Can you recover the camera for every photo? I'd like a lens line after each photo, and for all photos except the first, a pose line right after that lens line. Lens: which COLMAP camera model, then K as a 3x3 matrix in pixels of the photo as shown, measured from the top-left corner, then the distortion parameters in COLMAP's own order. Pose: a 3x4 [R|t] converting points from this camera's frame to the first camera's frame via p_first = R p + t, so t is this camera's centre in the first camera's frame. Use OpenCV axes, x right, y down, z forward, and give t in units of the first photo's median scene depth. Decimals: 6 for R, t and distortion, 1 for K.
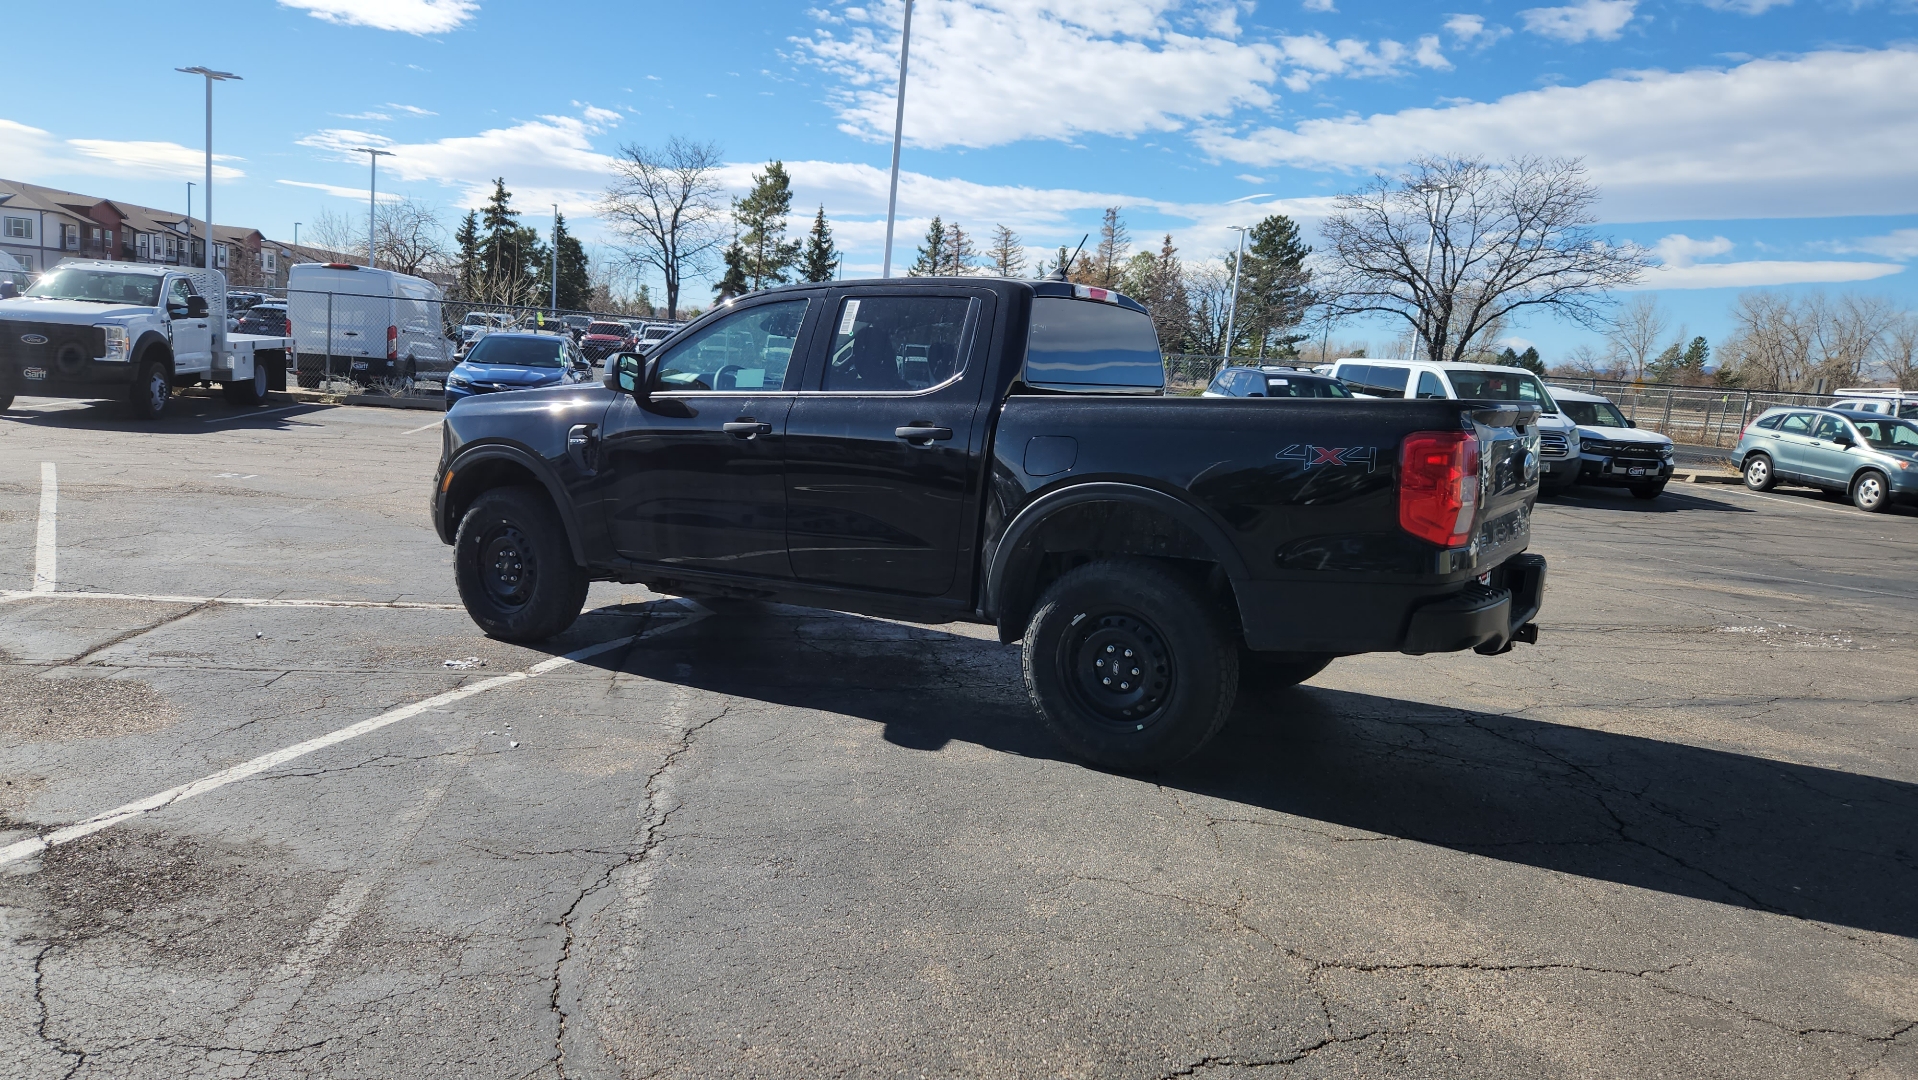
lens RADIAL K [[1264.9, 0, 934.0], [0, 1264.9, 575.3], [0, 0, 1]] dist [0.069860, -0.054939]
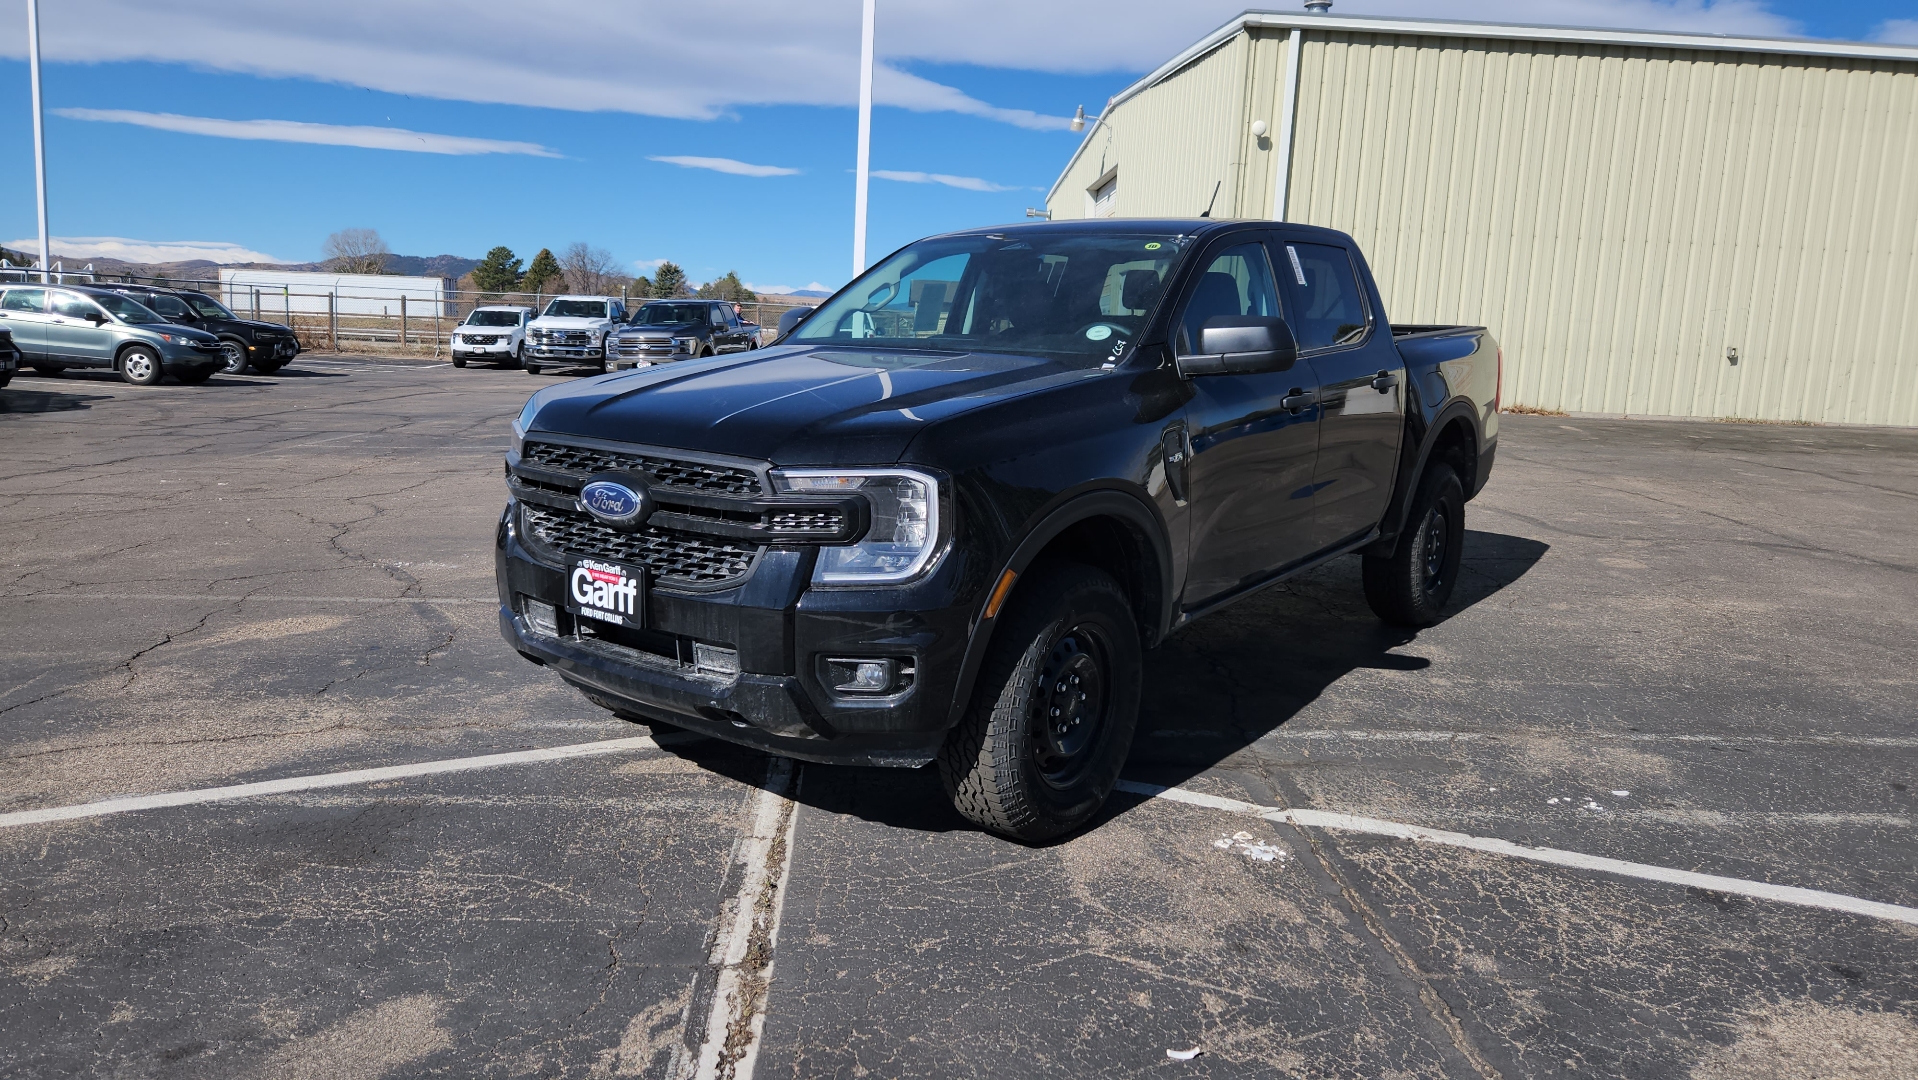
lens RADIAL K [[1270.7, 0, 926.7], [0, 1270.7, 537.9], [0, 0, 1]] dist [0.070890, -0.056006]
pose [[0.108361, -0.219890, 0.969488, -0.074923], [0.141025, 0.968768, 0.203964, -0.017403], [-0.984058, 0.114621, 0.135986, 0.083934]]
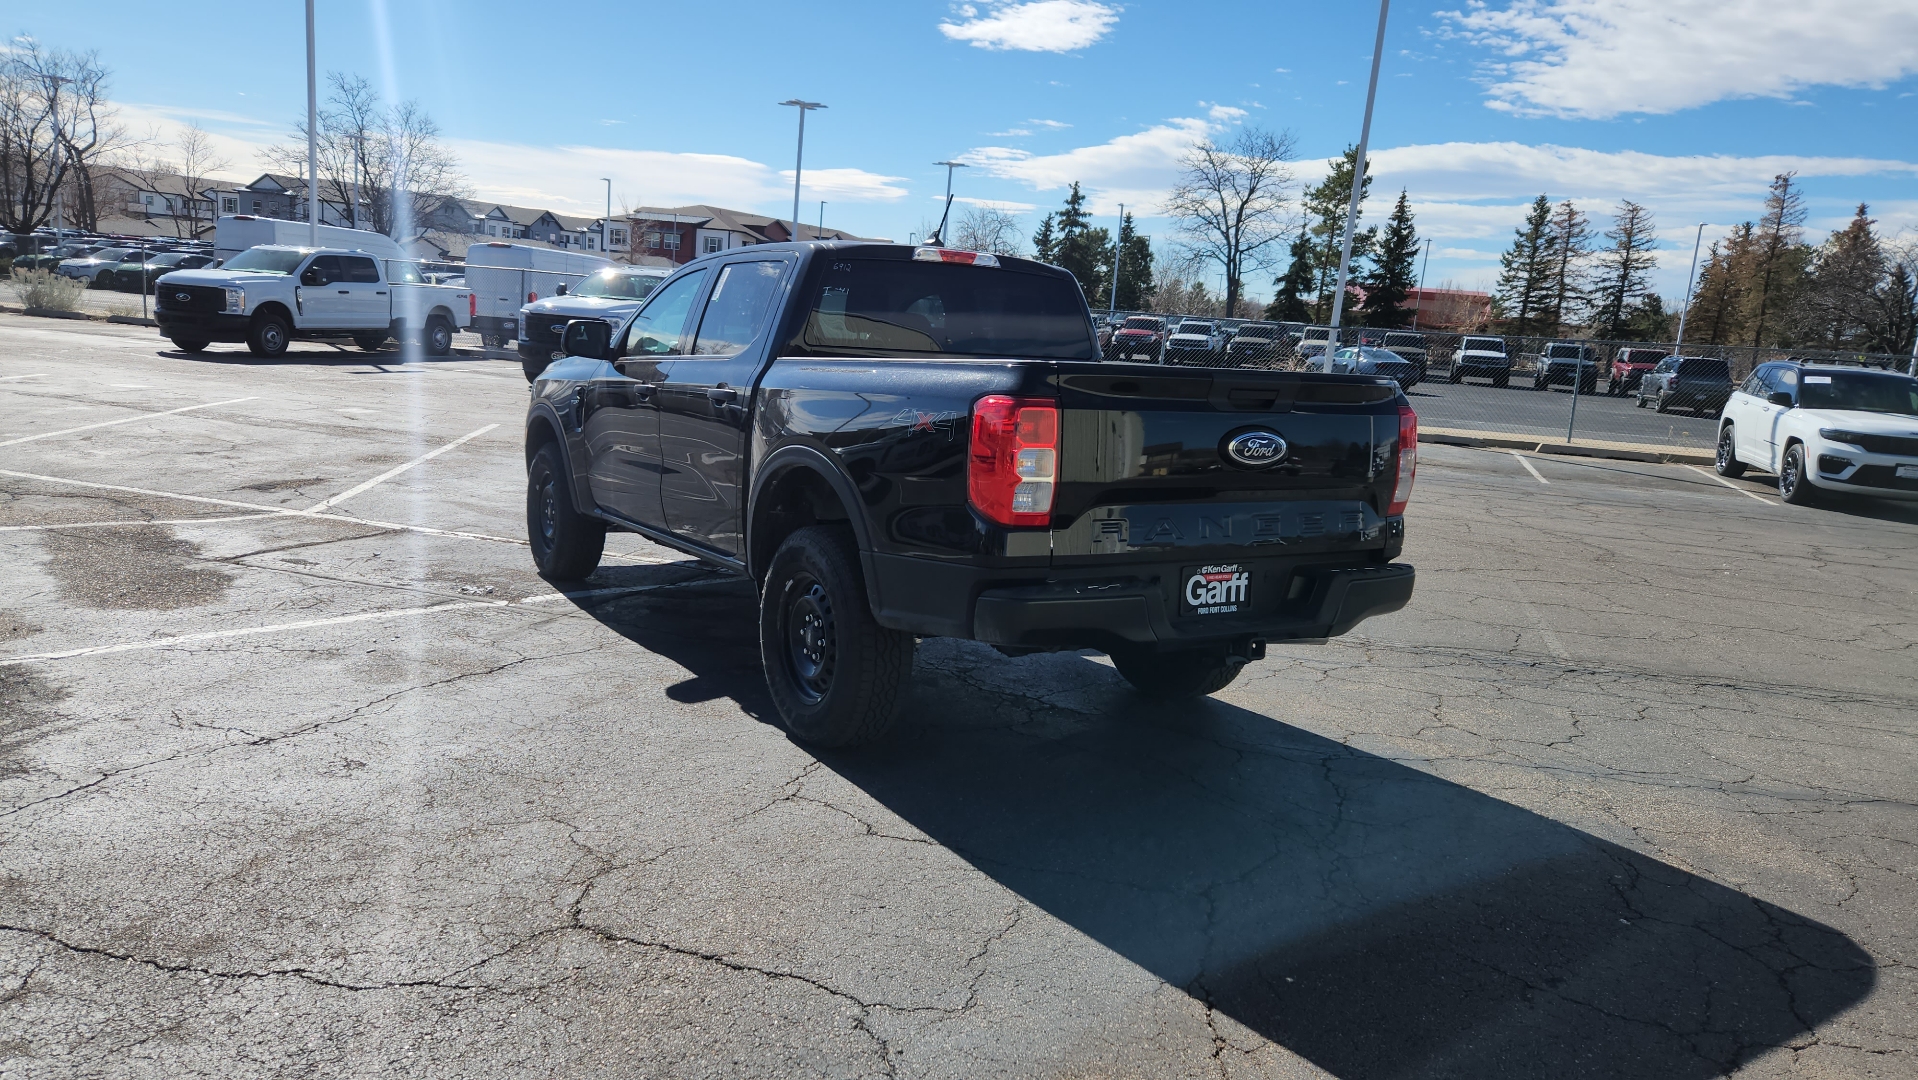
lens RADIAL K [[1264.9, 0, 934.0], [0, 1264.9, 575.3], [0, 0, 1]] dist [0.069860, -0.054939]
pose [[0.895355, 0.085696, -0.437031, 0.041004], [-0.084834, 0.996162, 0.021533, -0.000348], [0.437199, 0.017796, 0.899189, 0.011994]]
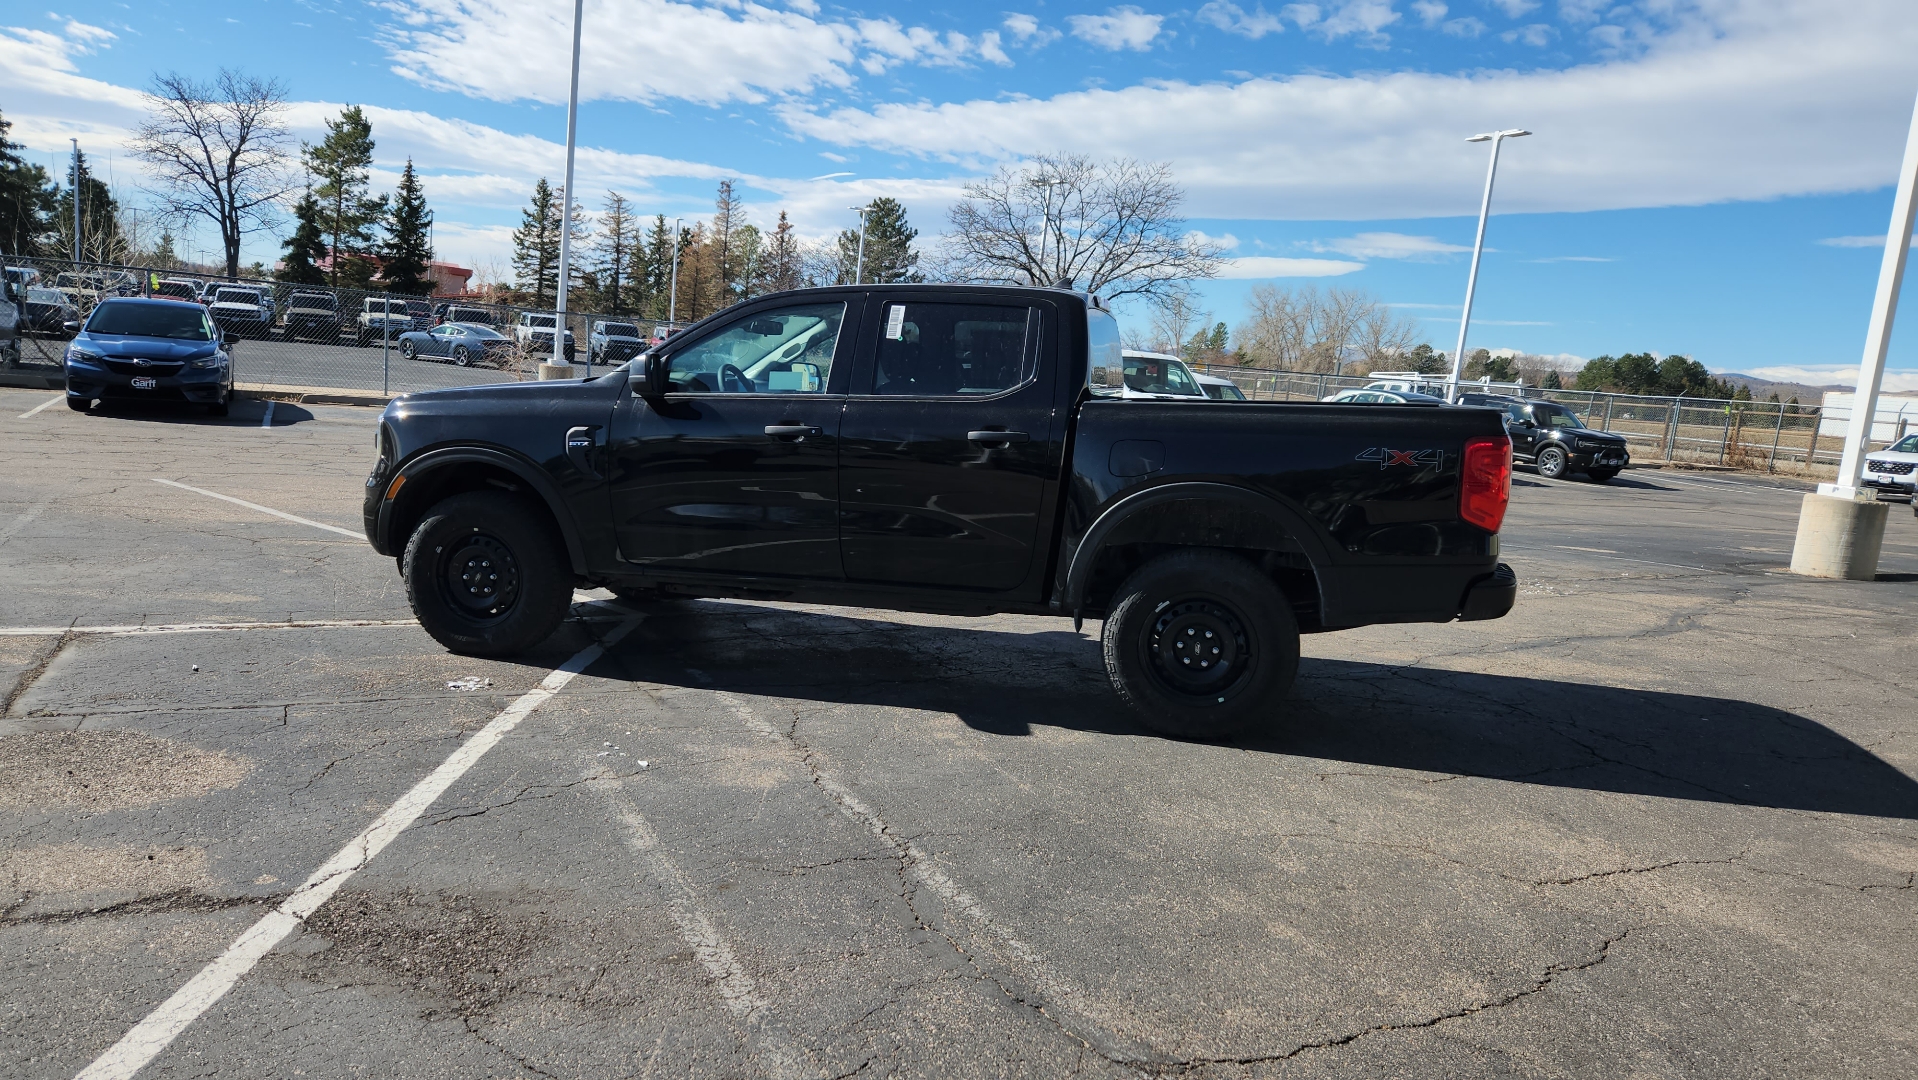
lens RADIAL K [[1264.9, 0, 934.0], [0, 1264.9, 575.3], [0, 0, 1]] dist [0.069860, -0.054939]
pose [[0.951457, -0.043104, 0.304749, -0.025990], [0.036735, 0.998971, 0.026604, -0.001827], [-0.305582, -0.014118, 0.952061, 0.000646]]
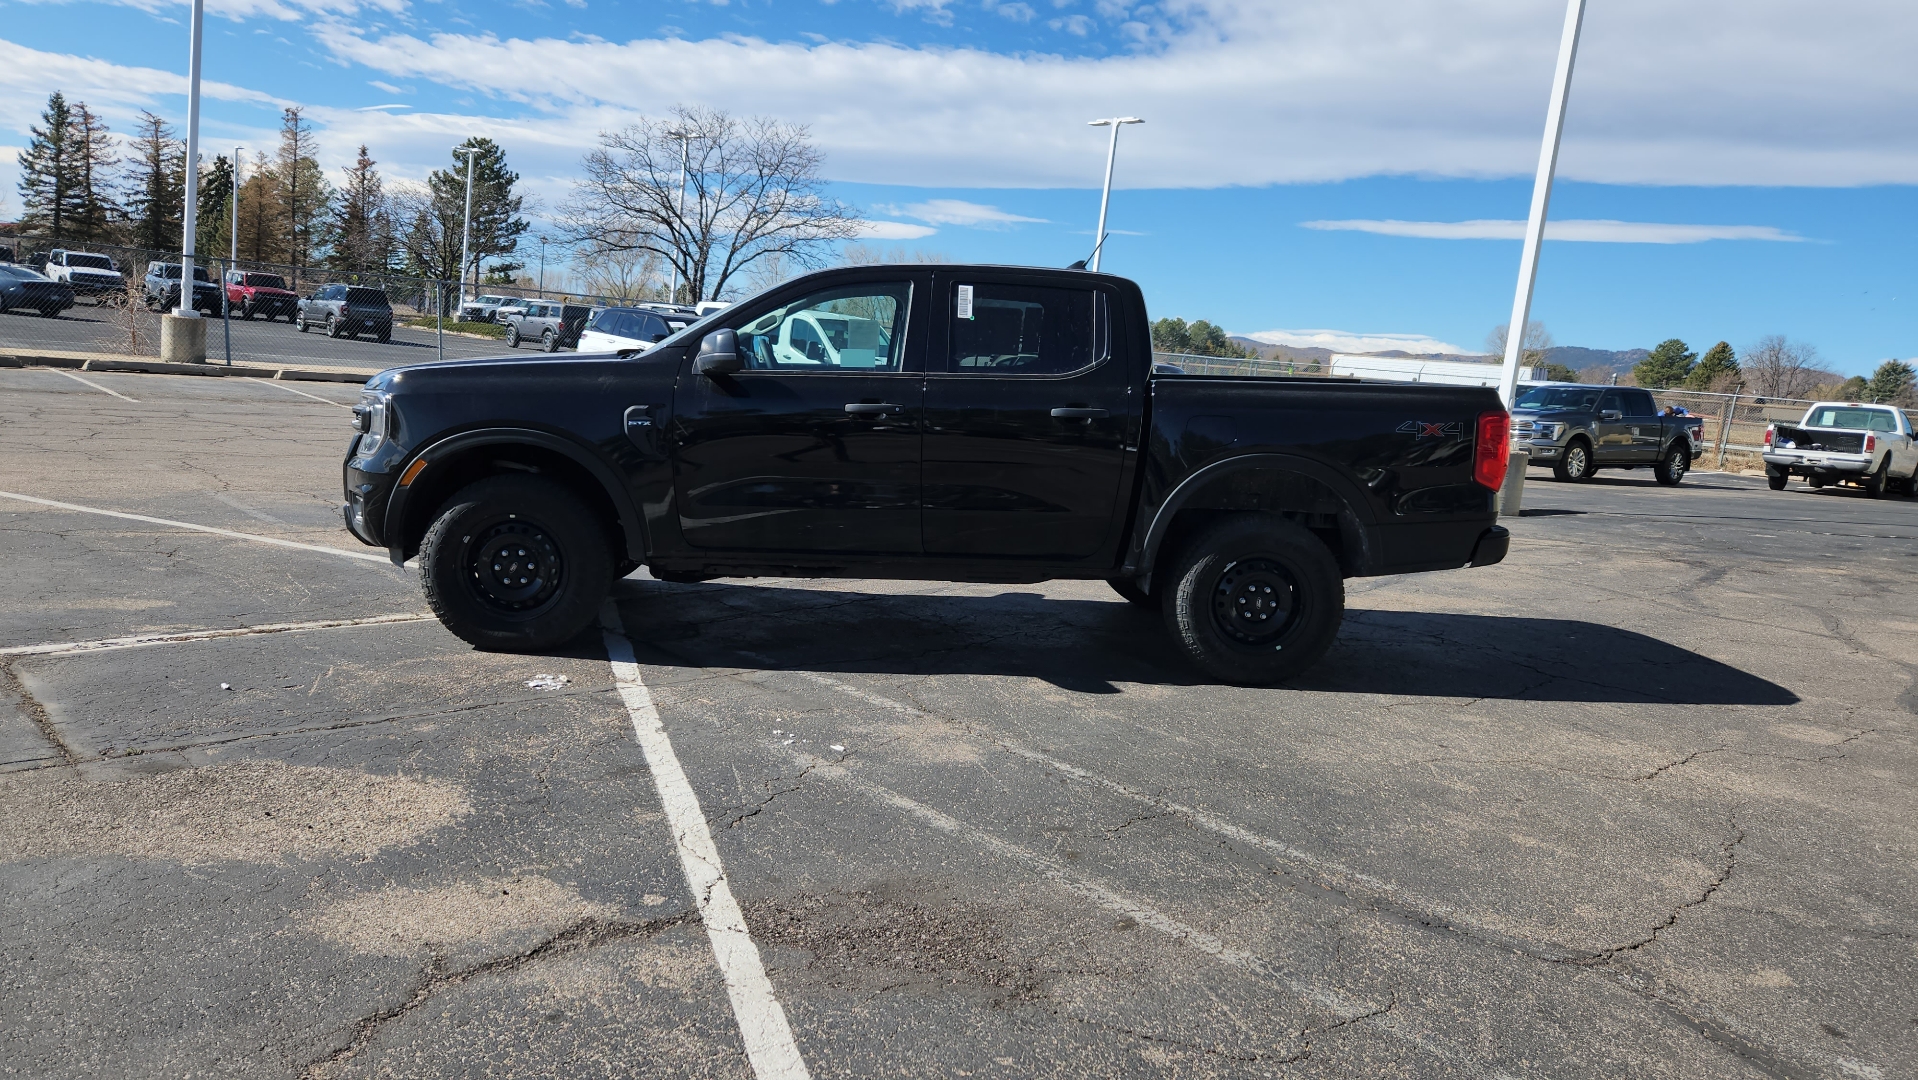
lens RADIAL K [[1270.7, 0, 926.7], [0, 1270.7, 537.9], [0, 0, 1]] dist [0.070890, -0.056006]
pose [[0.812813, -0.078934, 0.577153, -0.052181], [0.063659, 0.996879, 0.046686, -0.004282], [-0.579037, -0.001207, 0.815301, 0.011008]]
